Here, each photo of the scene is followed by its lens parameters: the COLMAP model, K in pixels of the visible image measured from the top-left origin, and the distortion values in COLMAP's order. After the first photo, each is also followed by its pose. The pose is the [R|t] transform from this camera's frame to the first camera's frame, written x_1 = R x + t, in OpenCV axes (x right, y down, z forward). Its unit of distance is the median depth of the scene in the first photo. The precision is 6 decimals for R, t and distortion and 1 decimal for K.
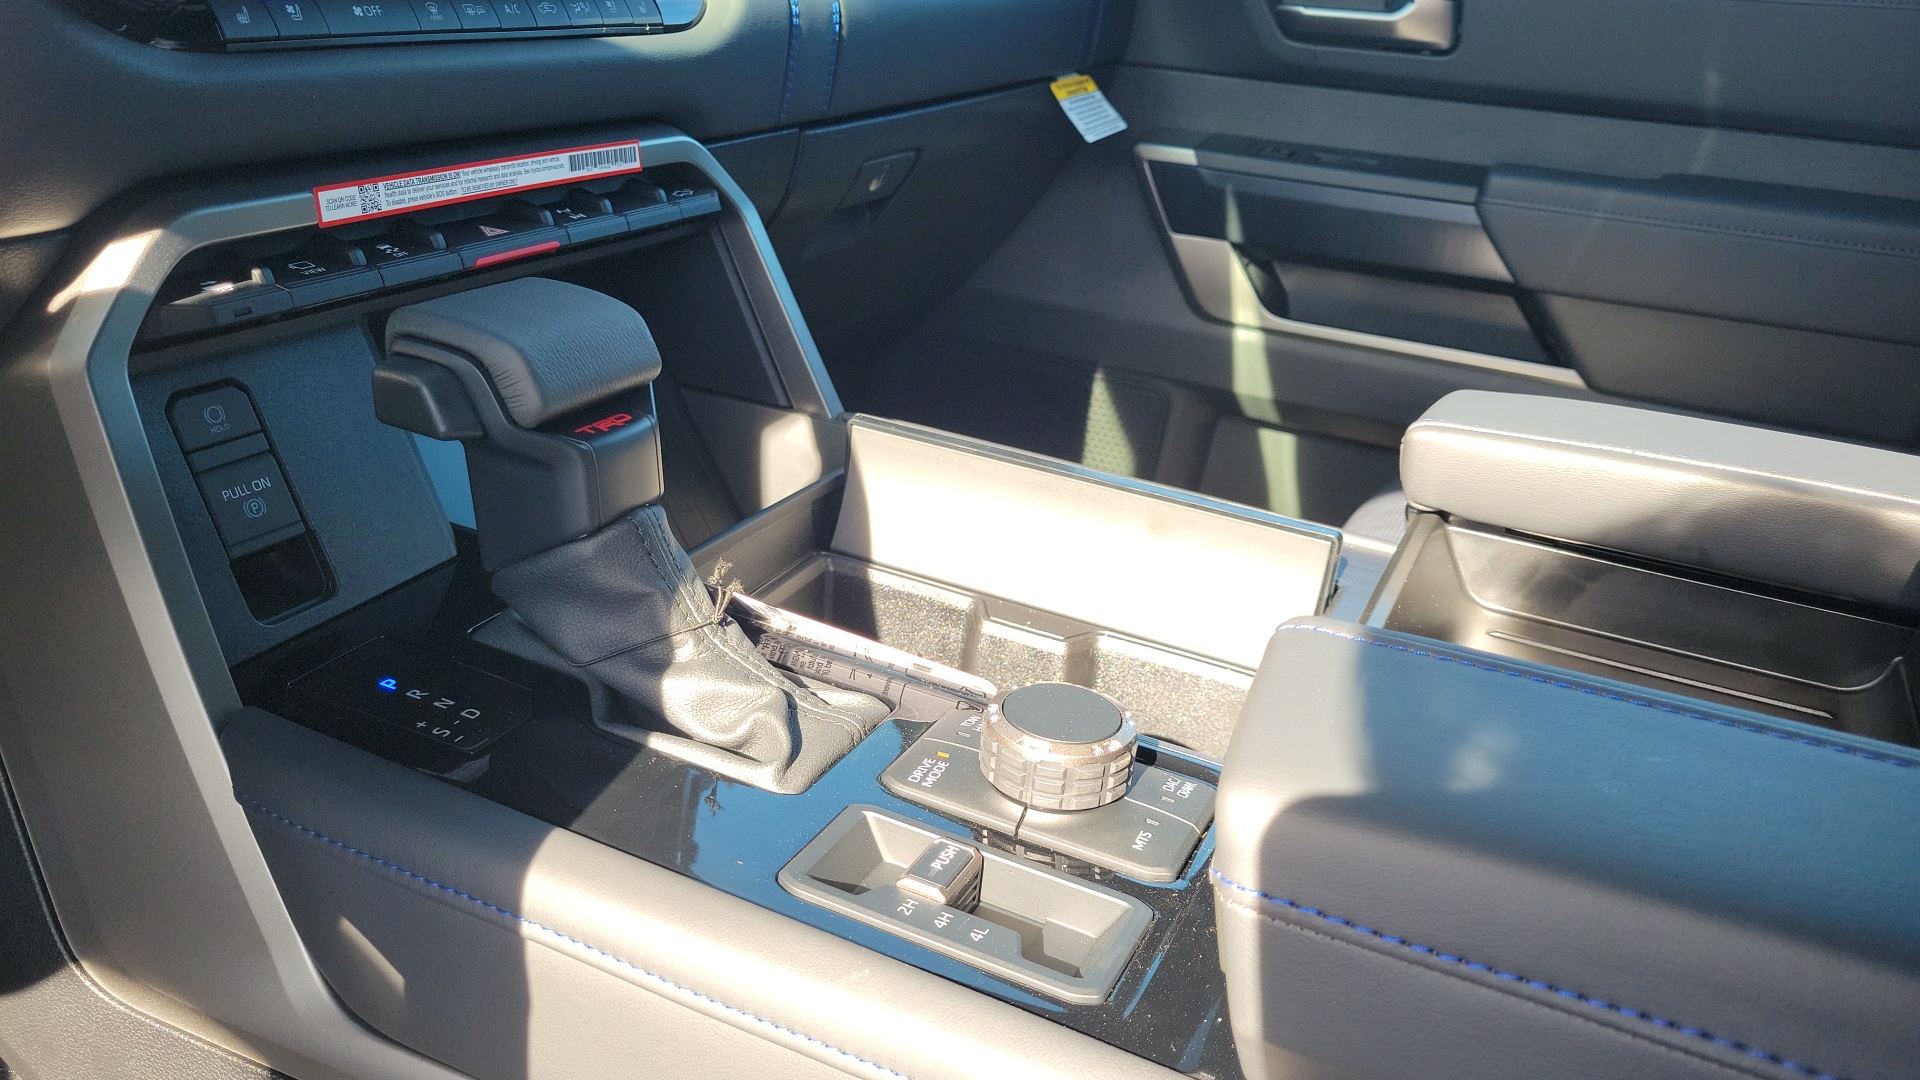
lens RADIAL K [[1453.2, 0, 954.4], [0, 1453.2, 565.5], [0, 0, 1]] dist [0.031238, 0.000364]
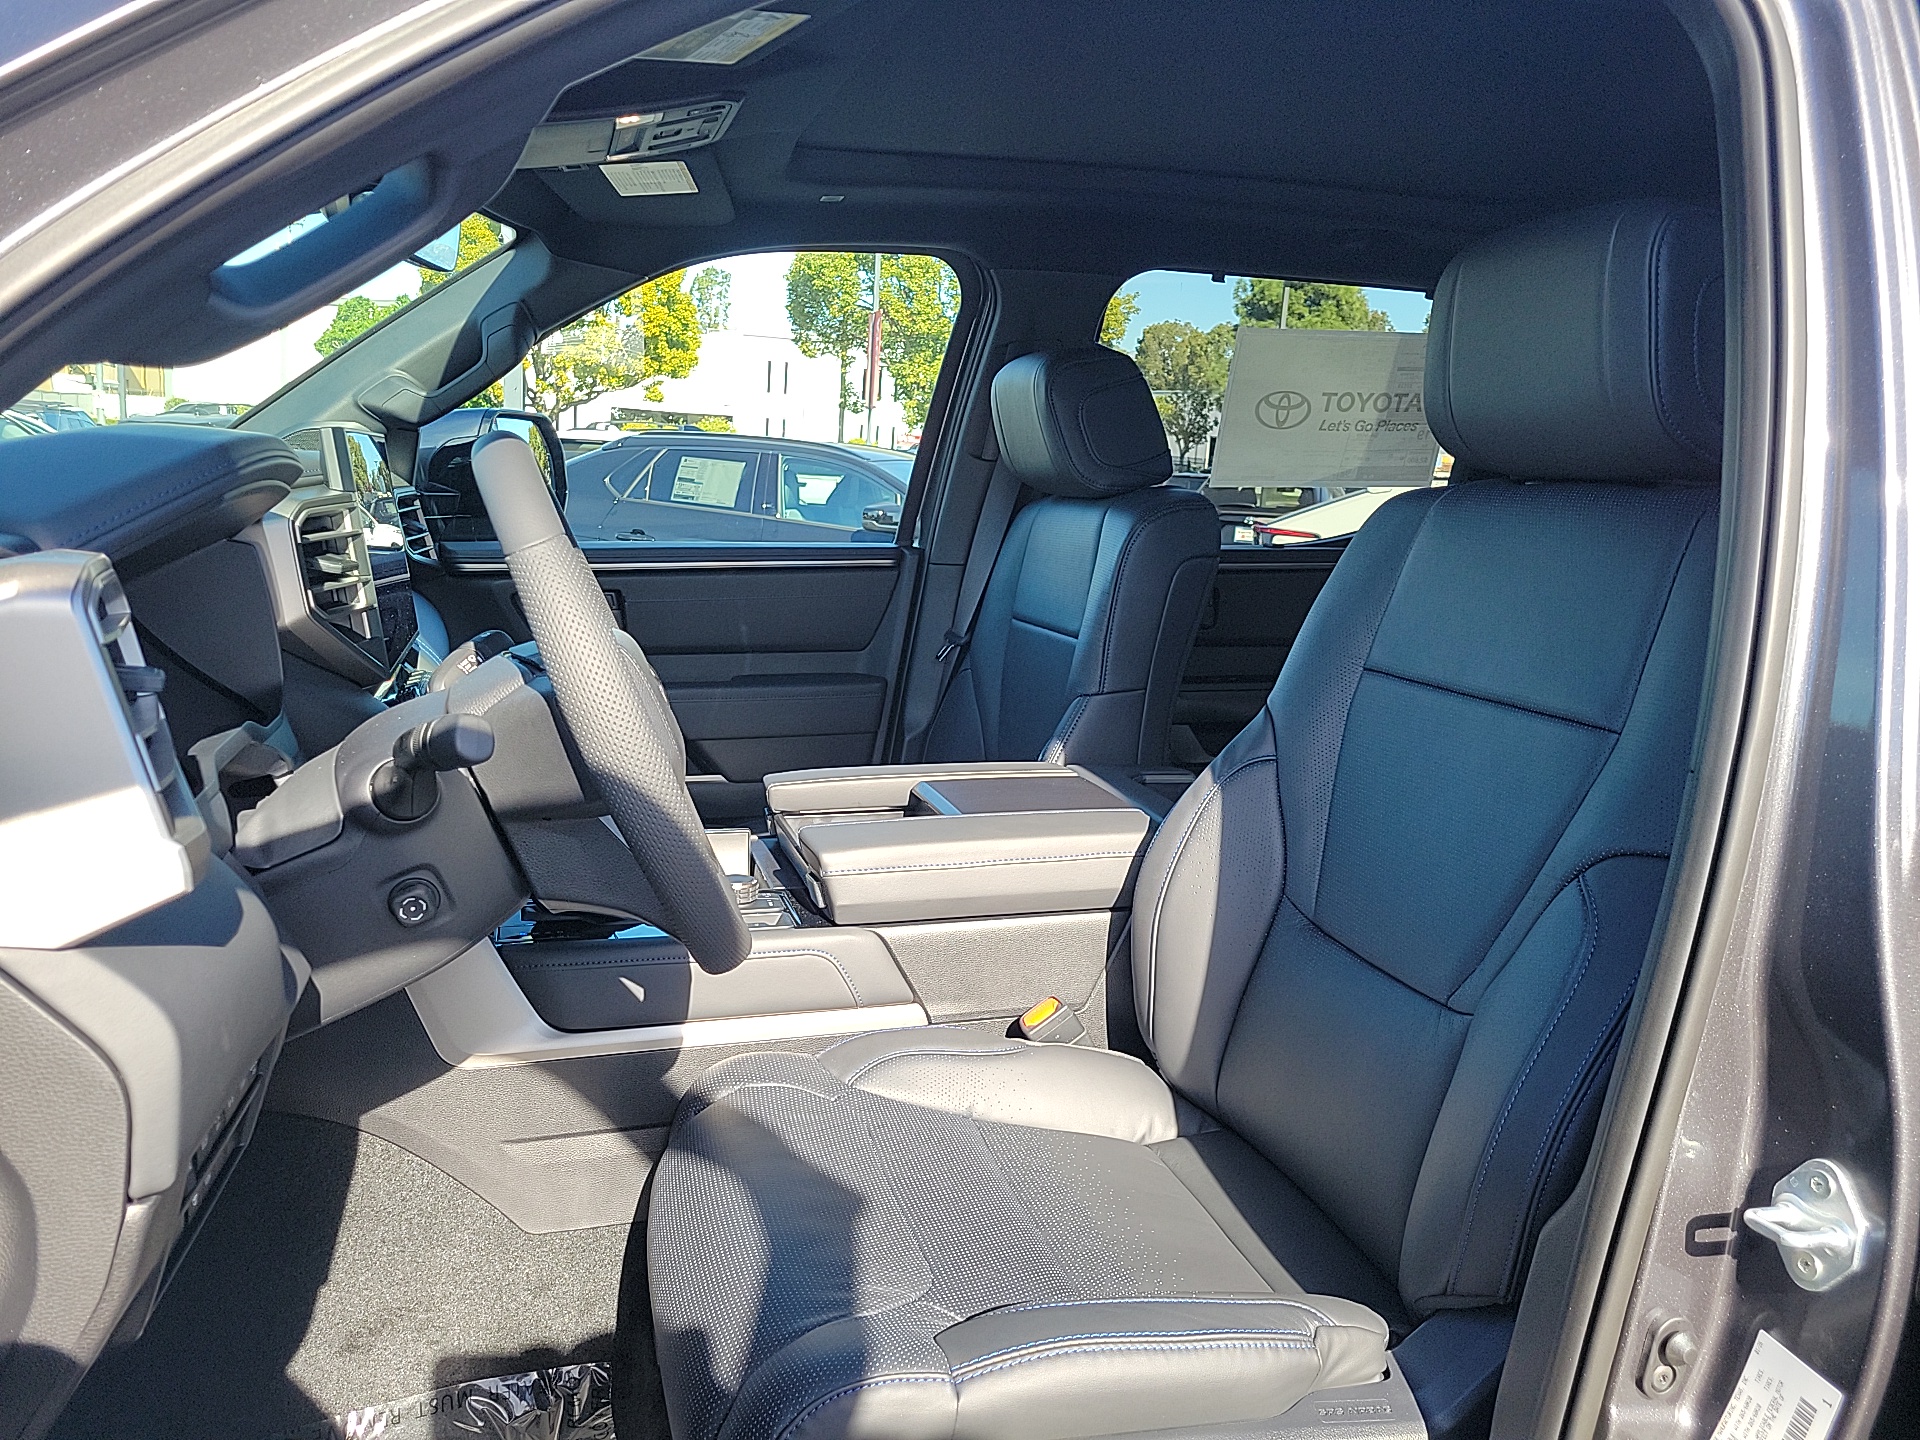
lens RADIAL K [[1431.9, 0, 960.6], [0, 1431.9, 712.1], [0, 0, 1]] dist [0.036742, -0.007709]
pose [[0.746893, -0.166844, 0.643673, -1.170696], [0.298481, 0.949128, -0.100327, 0.162083], [-0.594189, 0.267058, 0.758696, -1.418755]]
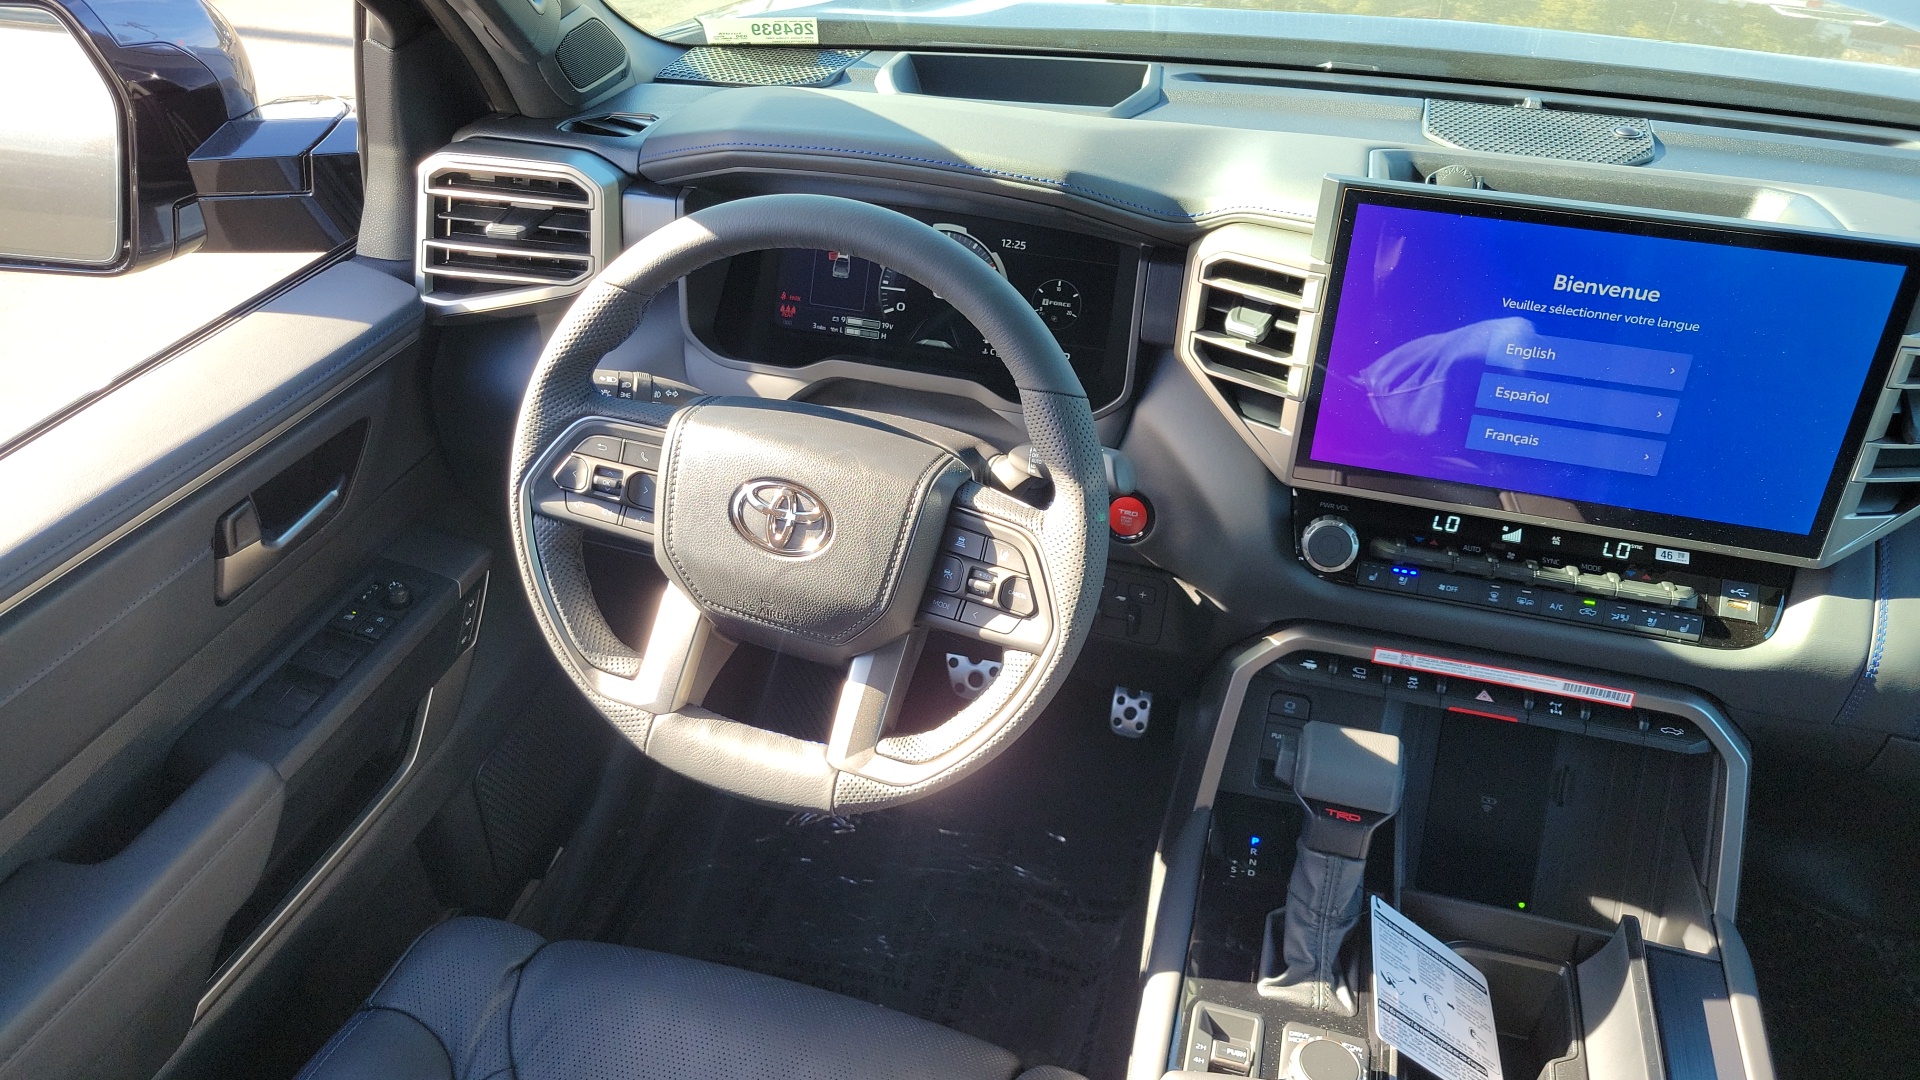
lens RADIAL K [[1457.3, 0, 958.7], [0, 1457.3, 534.1], [0, 0, 1]] dist [0.023716, -0.003480]
pose [[0.184952, 0.475027, -0.860315, 1.008061], [-0.413756, 0.831689, 0.370271, -0.771549], [0.891403, 0.287478, 0.350367, -0.292927]]
